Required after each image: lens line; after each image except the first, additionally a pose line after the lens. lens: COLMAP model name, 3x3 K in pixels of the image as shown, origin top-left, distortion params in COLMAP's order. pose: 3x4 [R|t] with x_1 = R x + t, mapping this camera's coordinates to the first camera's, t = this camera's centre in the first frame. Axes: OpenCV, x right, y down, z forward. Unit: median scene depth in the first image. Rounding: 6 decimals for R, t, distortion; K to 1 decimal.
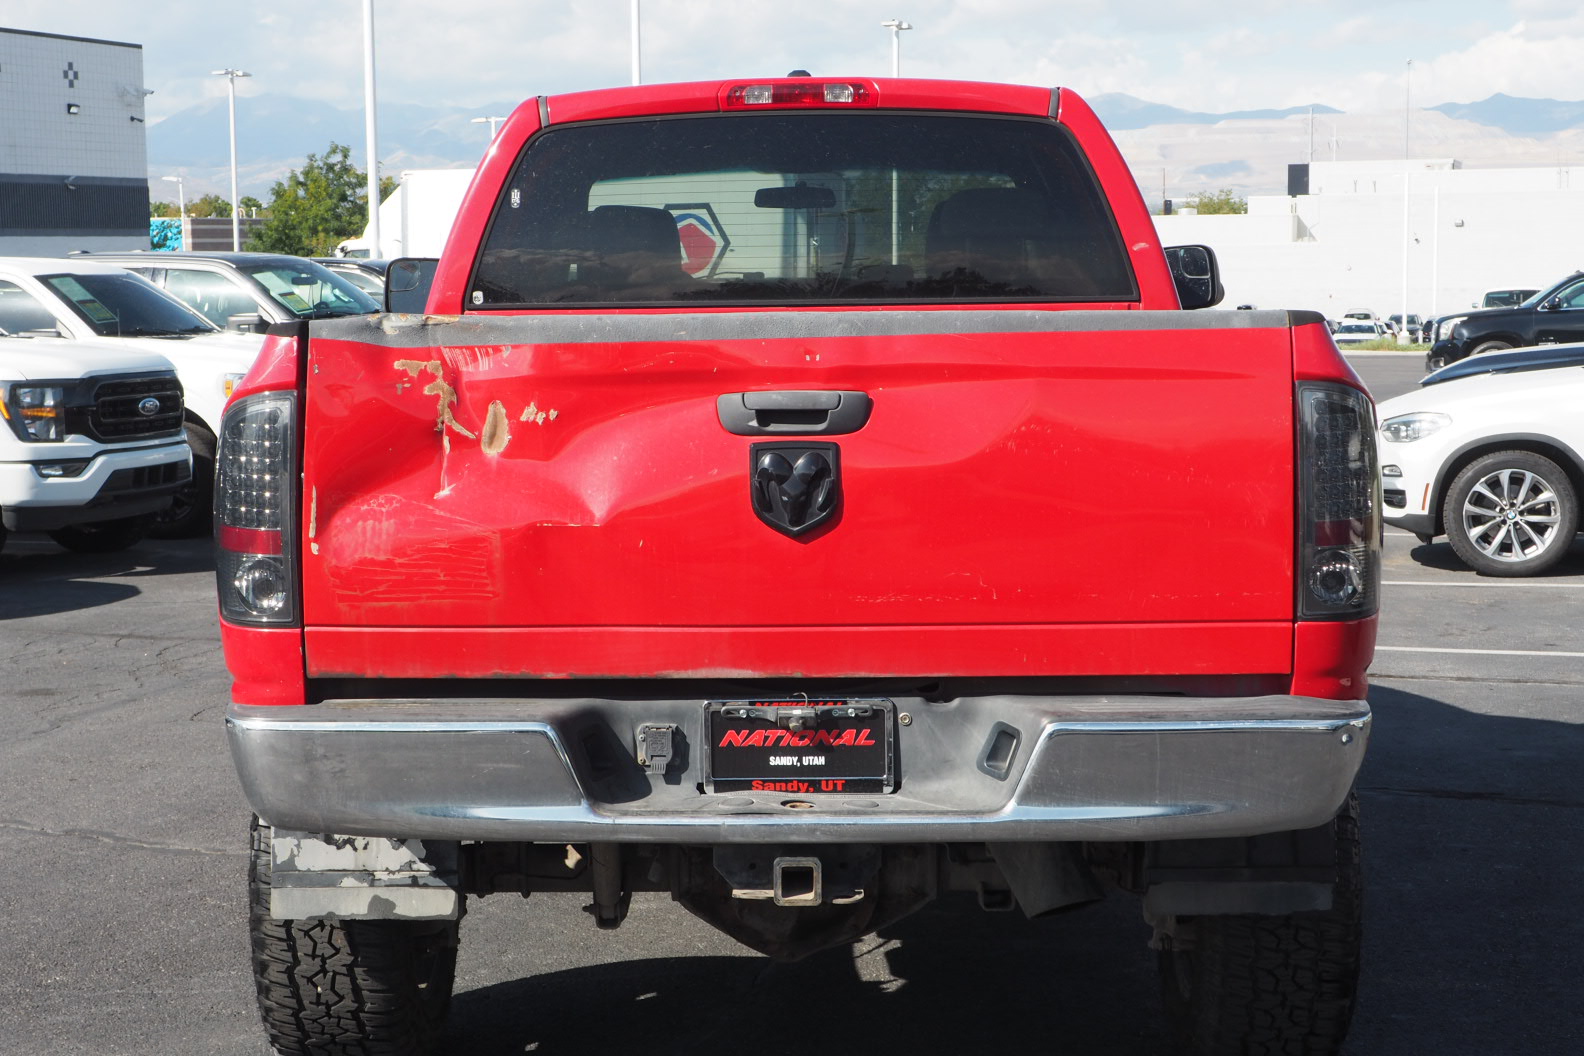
lens RADIAL K [[2509.7, 0, 794.3], [0, 2509.7, 569.1], [0, 0, 1]] dist [0.012526, 0.029695]
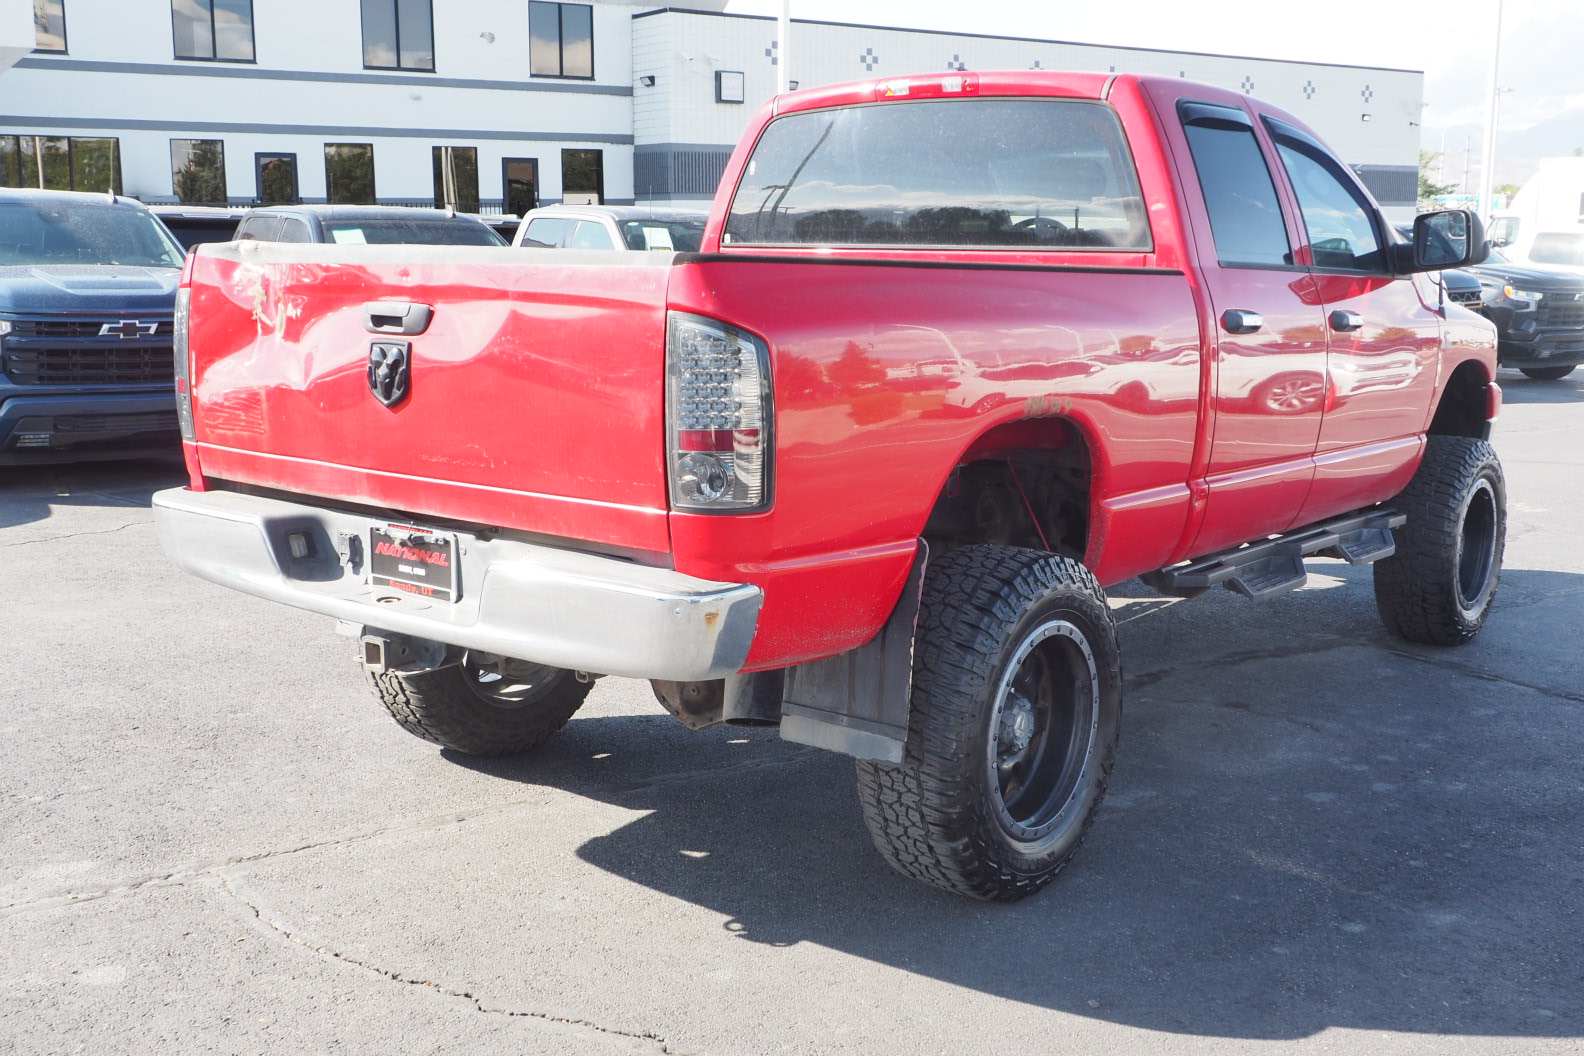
lens RADIAL K [[1681.0, 0, 792.0], [0, 1681.0, 528.0], [0, 0, 1]] dist [-0.014456, -0.017948]
pose [[0.804492, 0.120697, -0.581571, 0.711077], [-0.086754, 0.992513, 0.085976, -0.045359], [0.587594, -0.018713, 0.808940, 0.370872]]
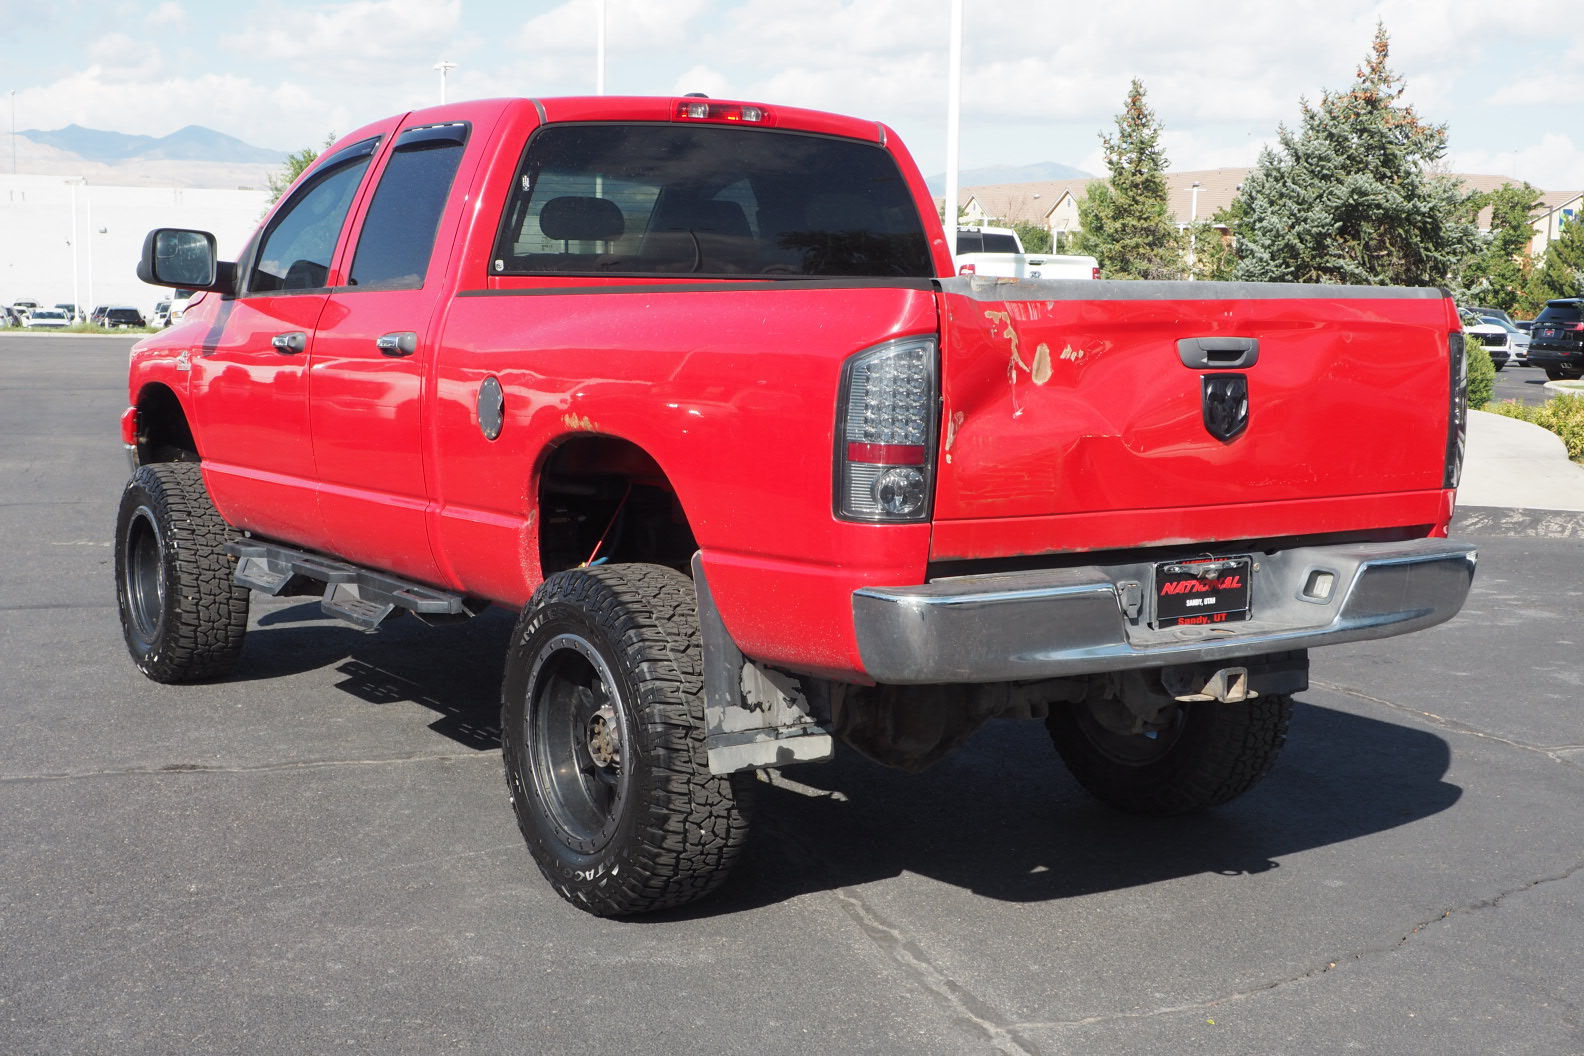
lens RADIAL K [[2010.3, 0, 792.0], [0, 2010.3, 528.0], [0, 0, 1]] dist [-0.007324, -0.050682]
pose [[0.819067, -0.046086, 0.571844, -0.827176], [0.040991, 0.998922, 0.021793, 0.001334], [-0.572232, 0.005591, 0.820073, 0.210157]]
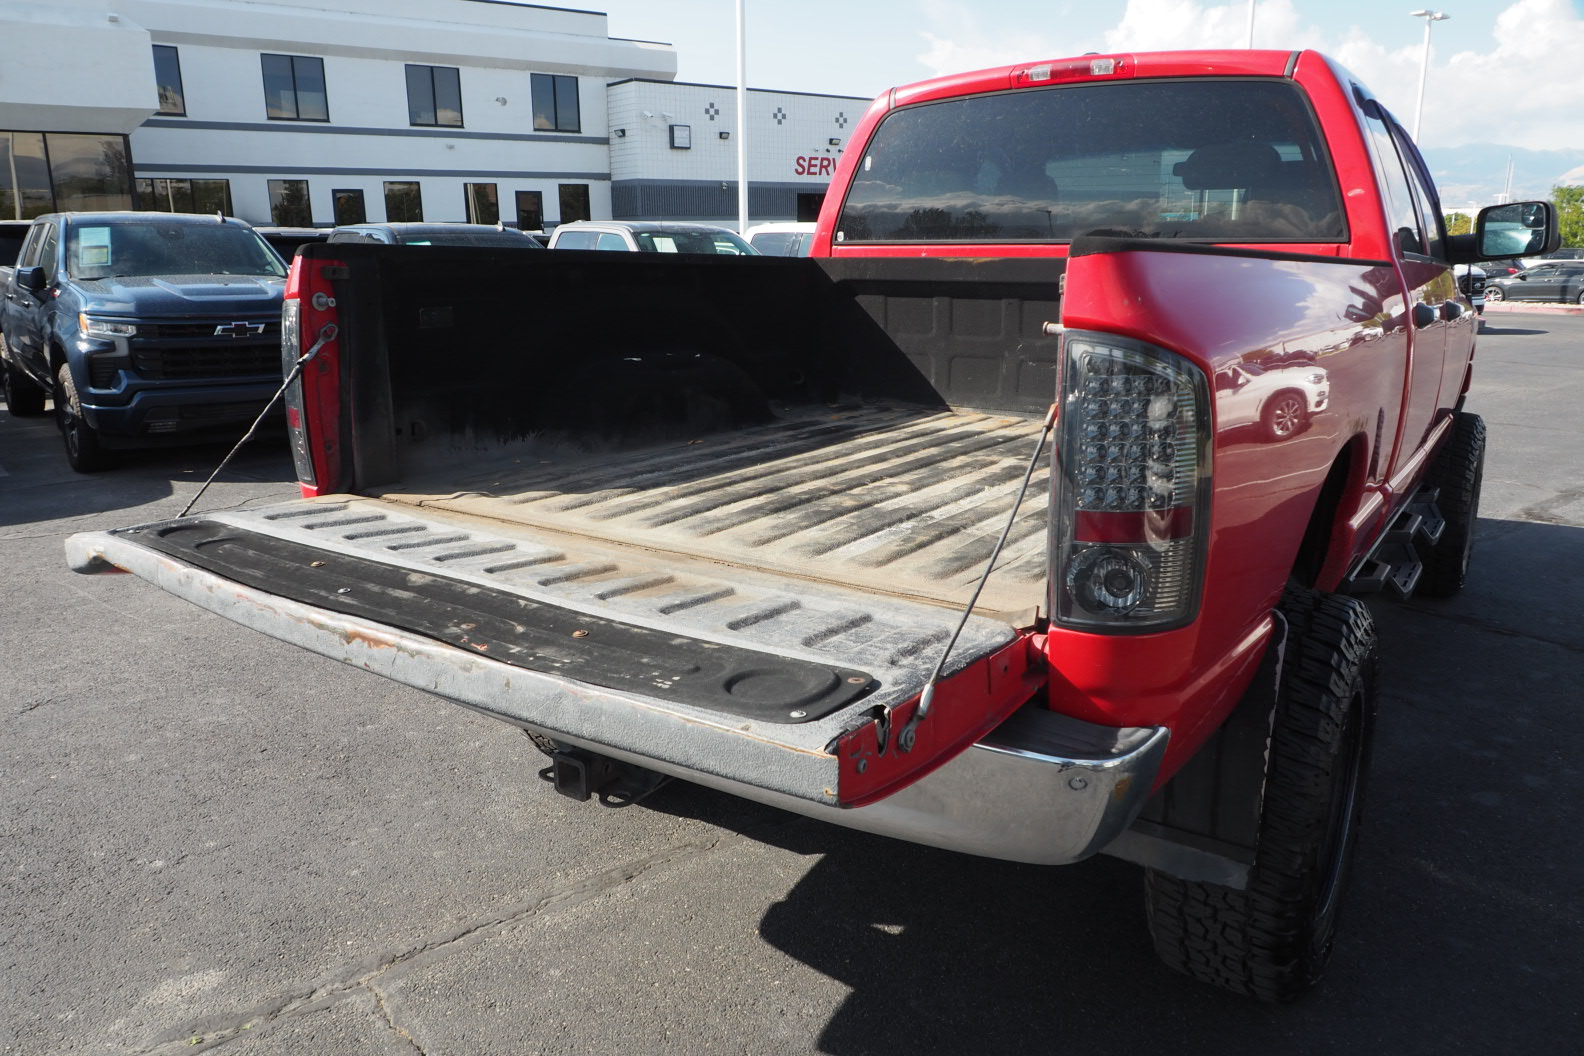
lens RADIAL K [[1145.1, 0, 773.2], [0, 1145.1, 536.4], [0, 0, 1]] dist [-0.012274, -0.008486]
pose [[0.834964, 0.142580, -0.531513, 0.313803], [-0.068201, 0.985217, 0.157149, -0.060002], [0.546063, -0.094964, 0.832345, 0.633193]]
